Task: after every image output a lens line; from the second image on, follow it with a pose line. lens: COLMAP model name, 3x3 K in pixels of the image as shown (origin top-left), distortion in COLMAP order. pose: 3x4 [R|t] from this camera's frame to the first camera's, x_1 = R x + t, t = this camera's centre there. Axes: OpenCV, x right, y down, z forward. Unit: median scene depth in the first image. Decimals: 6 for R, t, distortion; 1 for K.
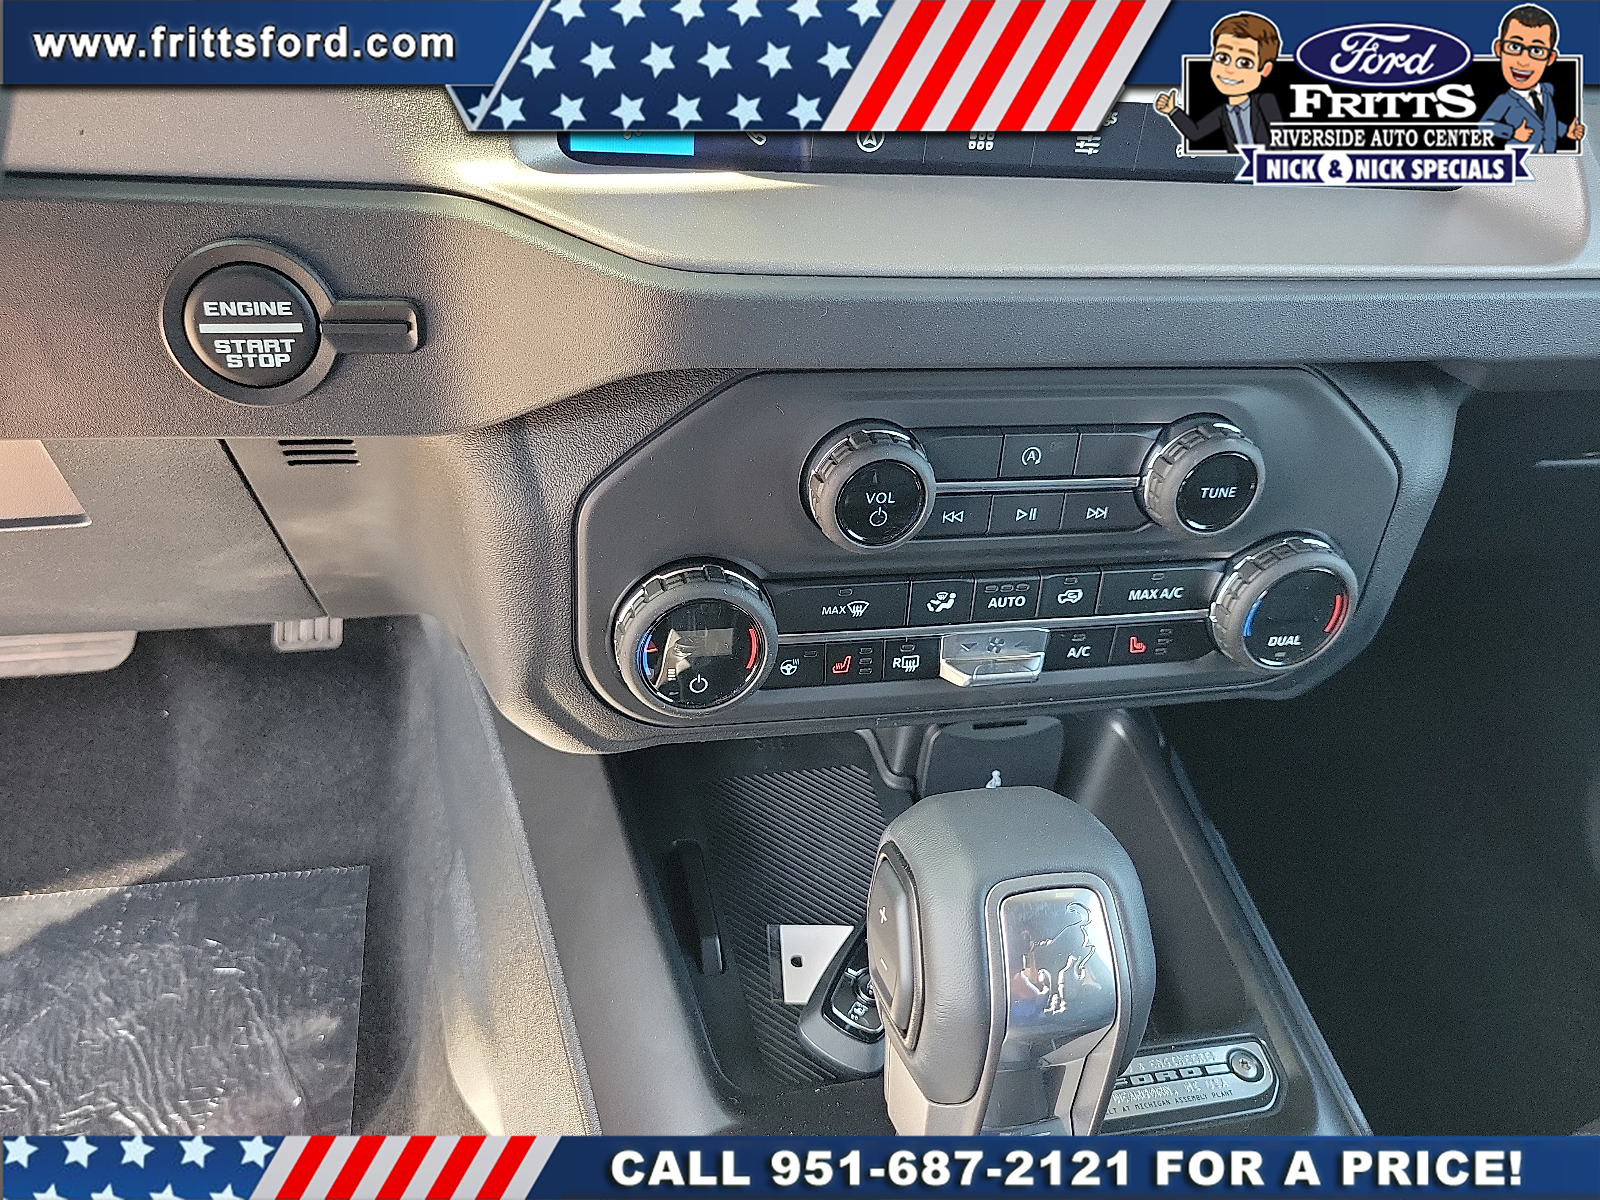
lens RADIAL K [[1201.6, 0, 791.9], [0, 1201.6, 622.6], [0, 0, 1]] dist [-0.007765, -0.004411]
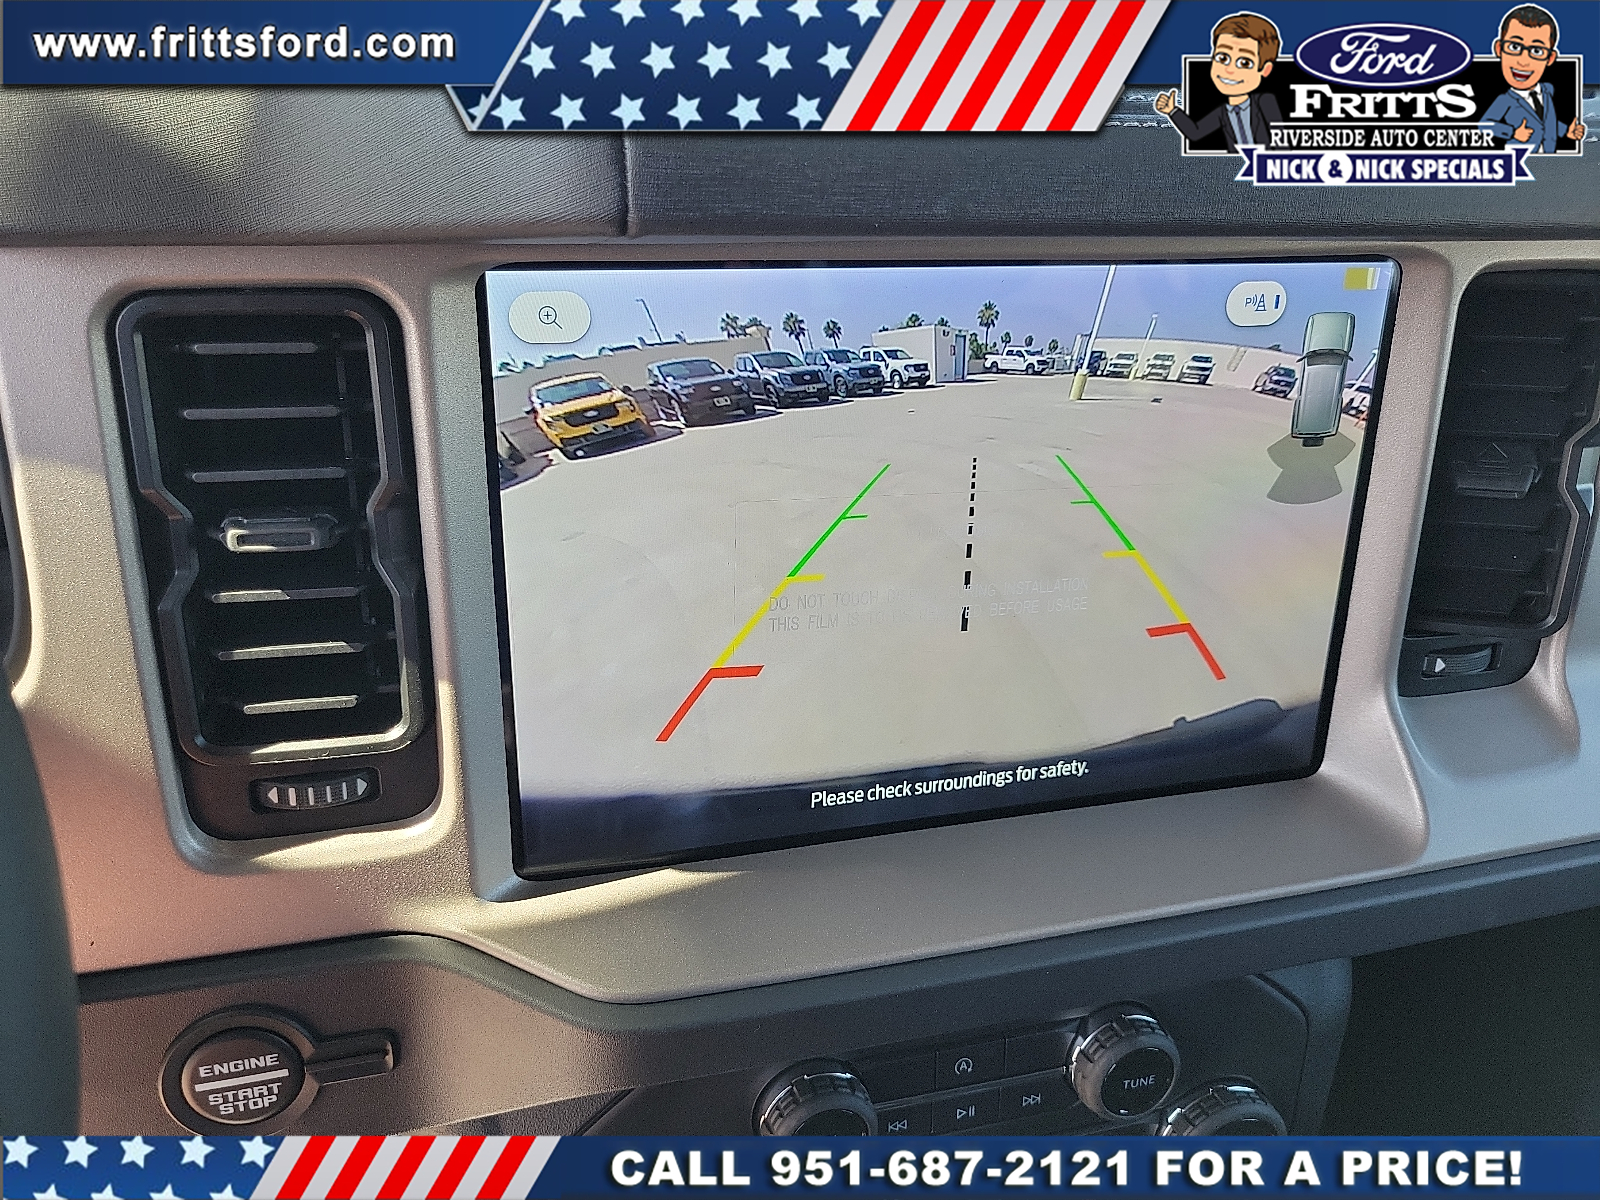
lens RADIAL K [[1201.6, 0, 791.9], [0, 1201.6, 622.6], [0, 0, 1]] dist [-0.007765, -0.004411]
pose [[0.996324, -0.081280, 0.027062, 0.047933], [0.085080, 0.975730, -0.201771, -0.321974], [-0.010005, 0.203332, 0.979059, -0.140927]]
